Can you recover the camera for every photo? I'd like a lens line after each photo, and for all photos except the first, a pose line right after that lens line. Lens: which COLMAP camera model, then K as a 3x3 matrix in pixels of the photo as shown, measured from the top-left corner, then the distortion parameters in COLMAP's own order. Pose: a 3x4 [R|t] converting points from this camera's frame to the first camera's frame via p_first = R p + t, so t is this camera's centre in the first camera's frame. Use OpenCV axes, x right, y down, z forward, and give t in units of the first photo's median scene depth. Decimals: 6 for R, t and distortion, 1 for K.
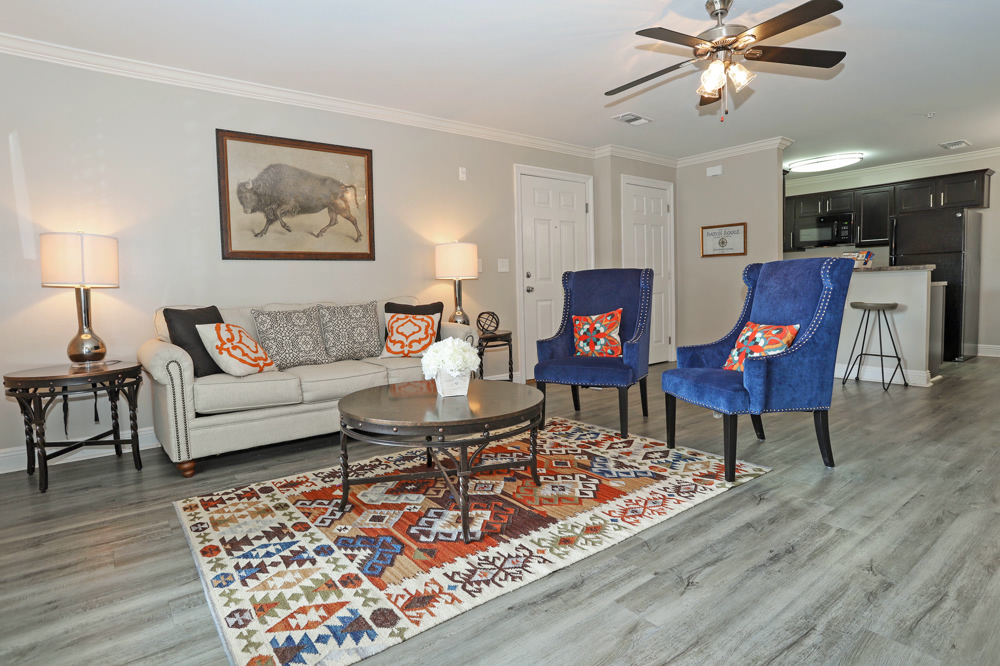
lens RADIAL K [[542.4, 0, 500.6], [0, 542.4, 327.4], [0, 0, 1]] dist [-0.052900, -0.000396]
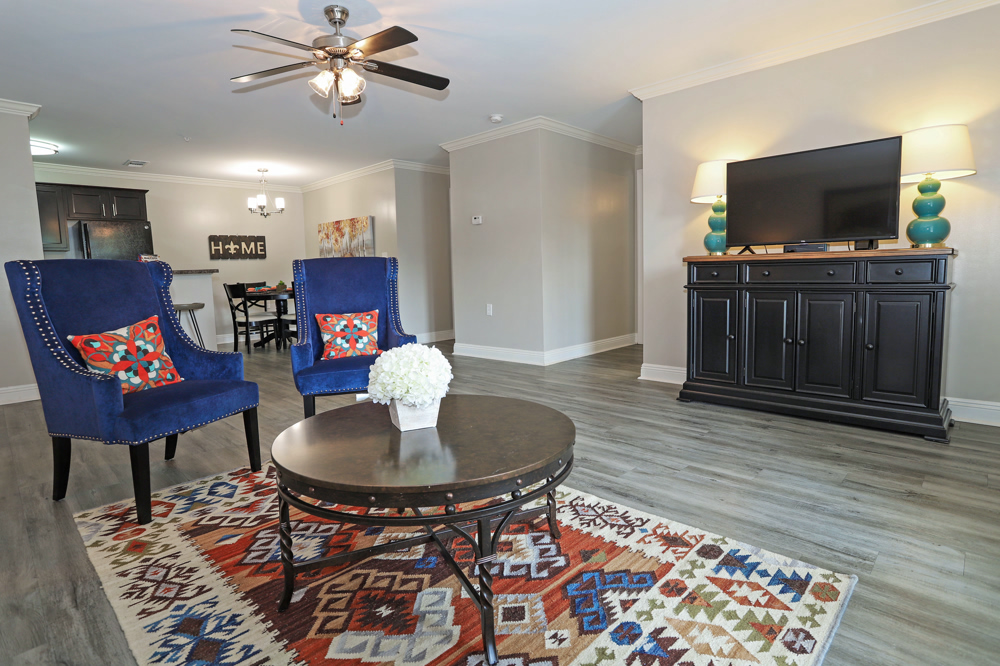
lens RADIAL K [[515.7, 0, 500.1], [0, 515.7, 333.7], [0, 0, 1]] dist [-0.040074, 0.001701]
pose [[-0.156003, -0.084113, 0.984169, -1.061118], [0.097837, 0.990152, 0.100132, -0.072382], [-0.982899, 0.111909, -0.146238, 1.379779]]
